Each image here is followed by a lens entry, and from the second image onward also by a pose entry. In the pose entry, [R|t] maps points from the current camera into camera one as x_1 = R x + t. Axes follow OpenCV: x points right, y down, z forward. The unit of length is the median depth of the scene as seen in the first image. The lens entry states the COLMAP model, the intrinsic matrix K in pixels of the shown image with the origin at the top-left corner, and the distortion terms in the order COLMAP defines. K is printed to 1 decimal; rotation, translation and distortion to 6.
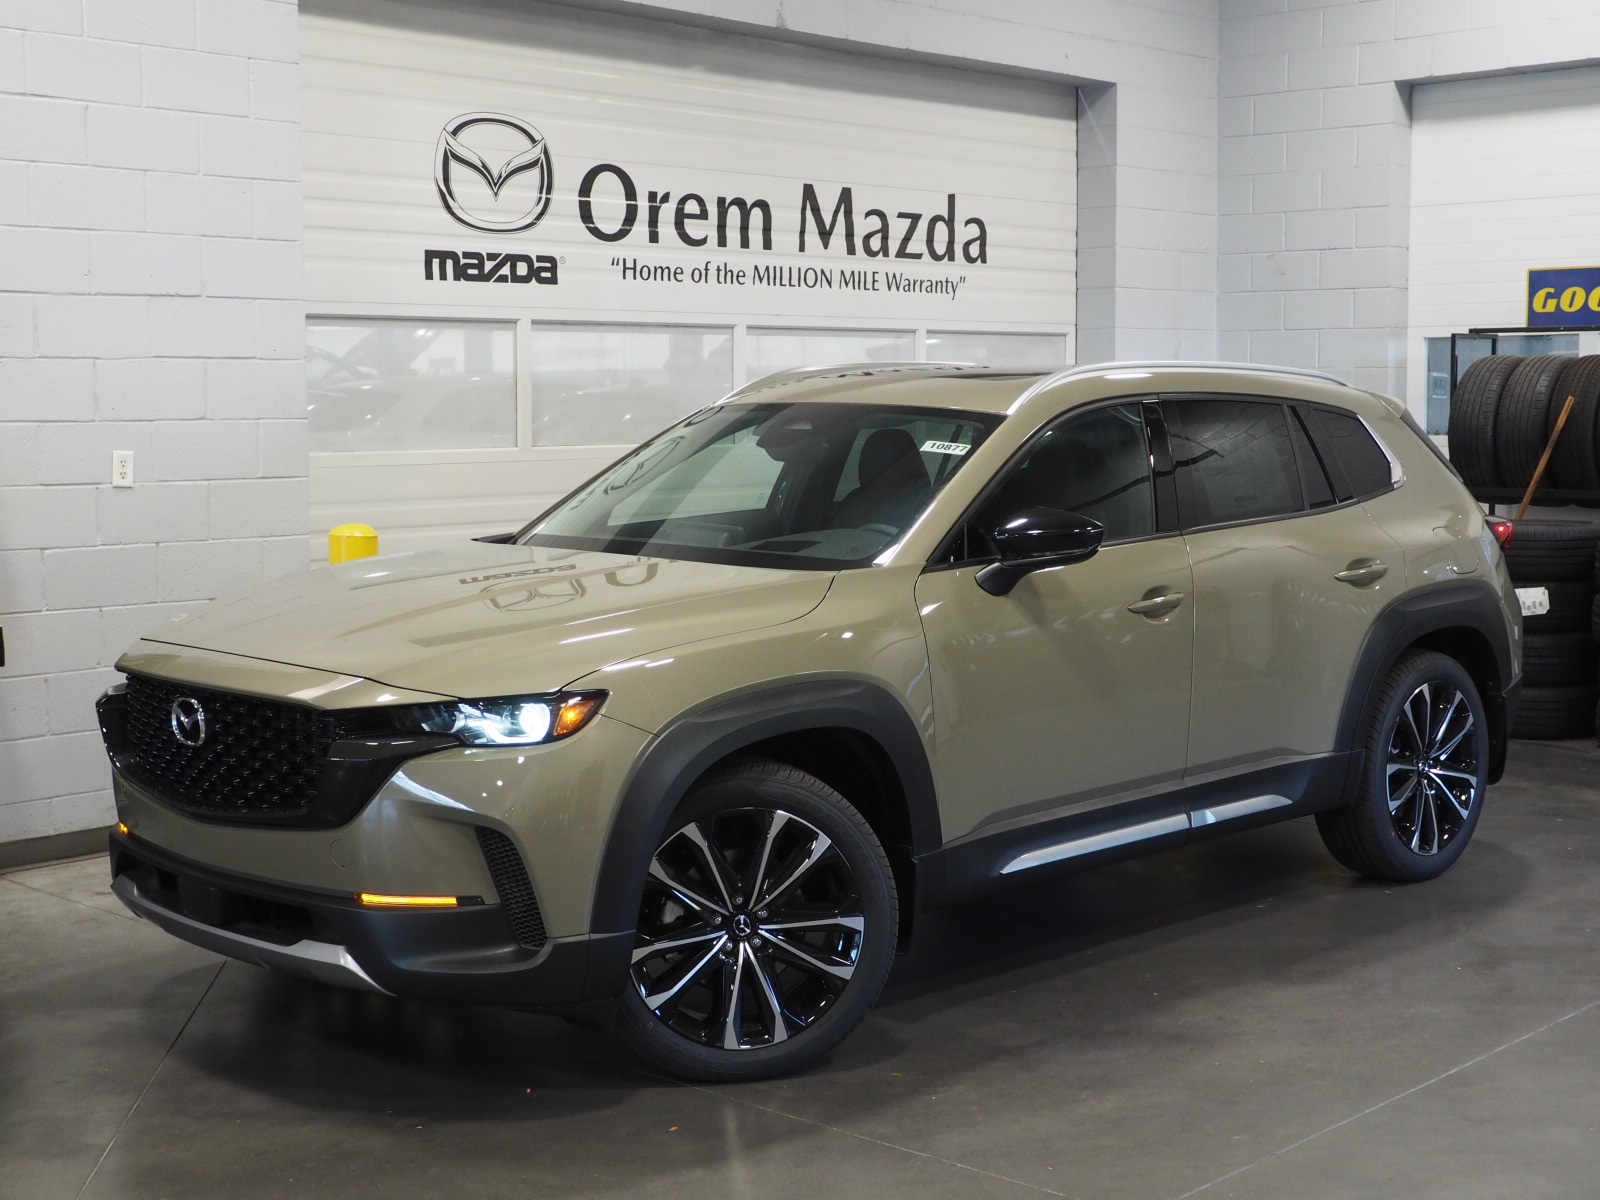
lens RADIAL K [[1808.7, 0, 802.0], [0, 1808.7, 598.0], [0, 0, 1]] dist [0.014627, 0.000000]
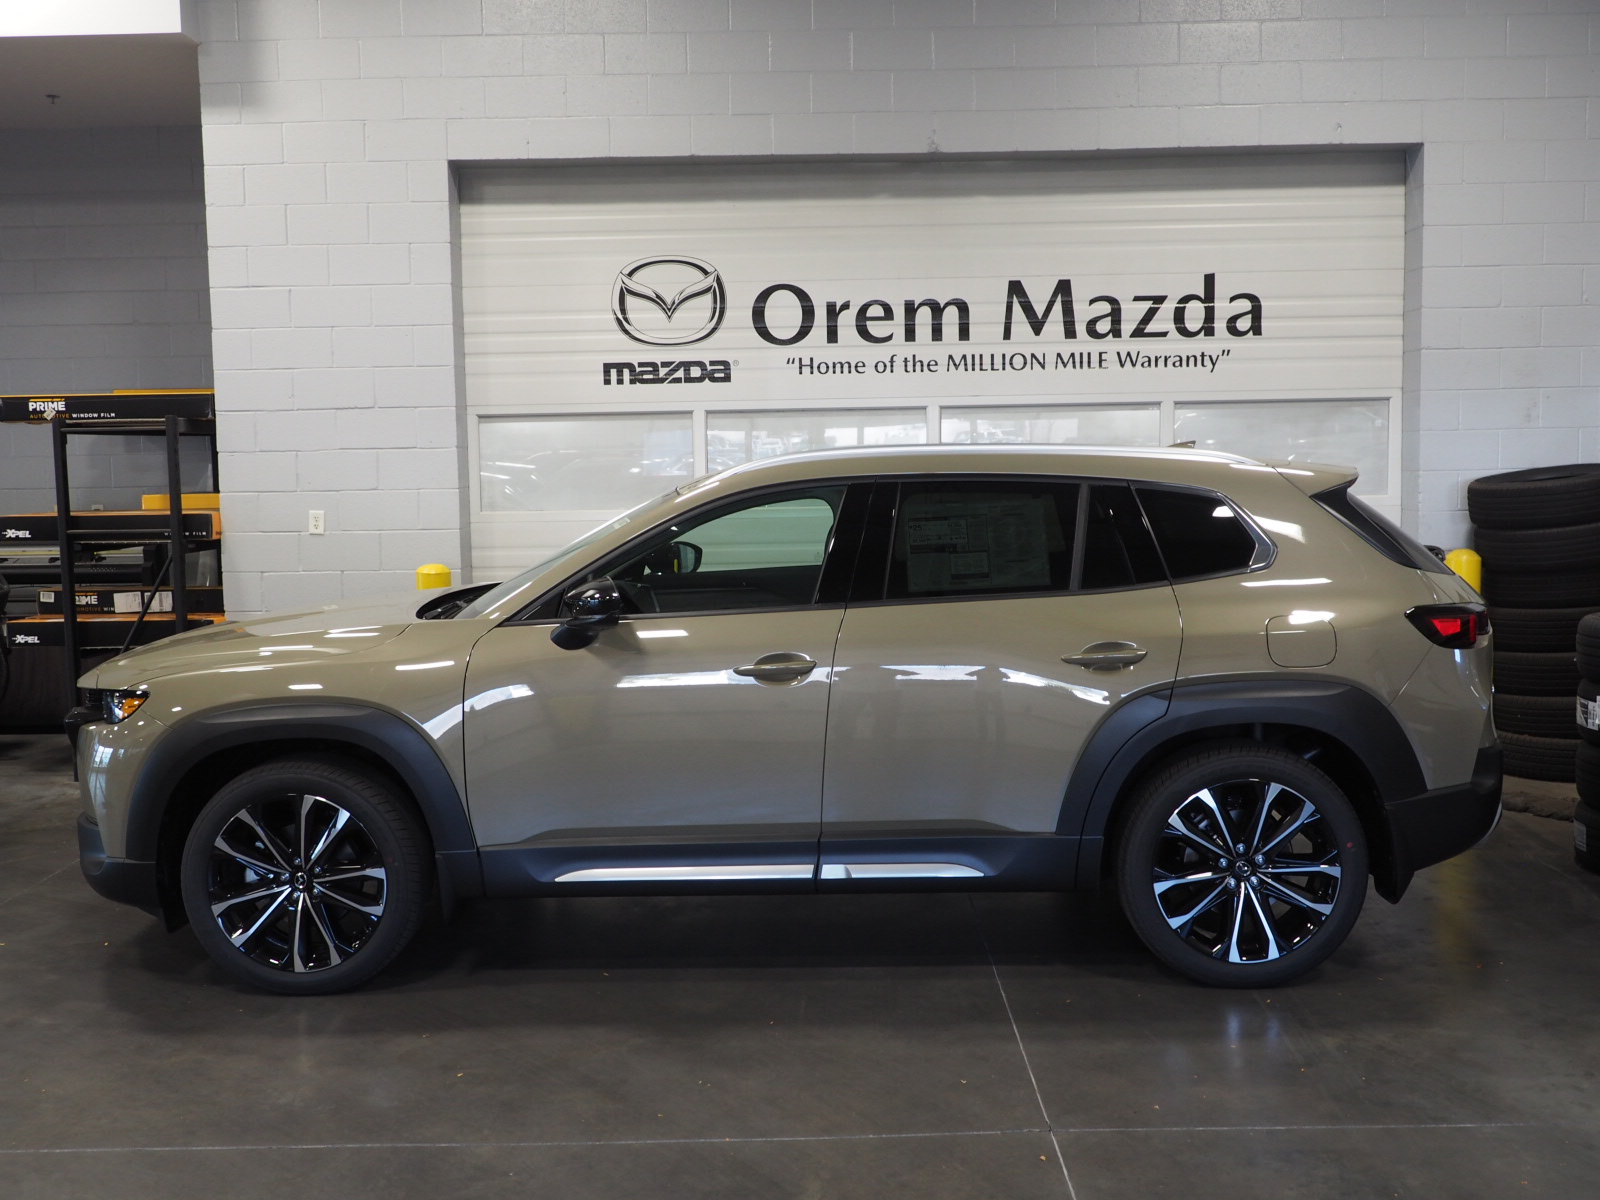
lens RADIAL K [[1218.8, 0, 791.0], [0, 1218.8, 604.7], [0, 0, 1]] dist [-0.000284, -0.003505]
pose [[0.765358, 0.062364, -0.640576, 0.439897], [-0.057080, 0.997950, 0.028957, -0.039880], [0.641069, 0.014402, 0.767348, 0.342042]]
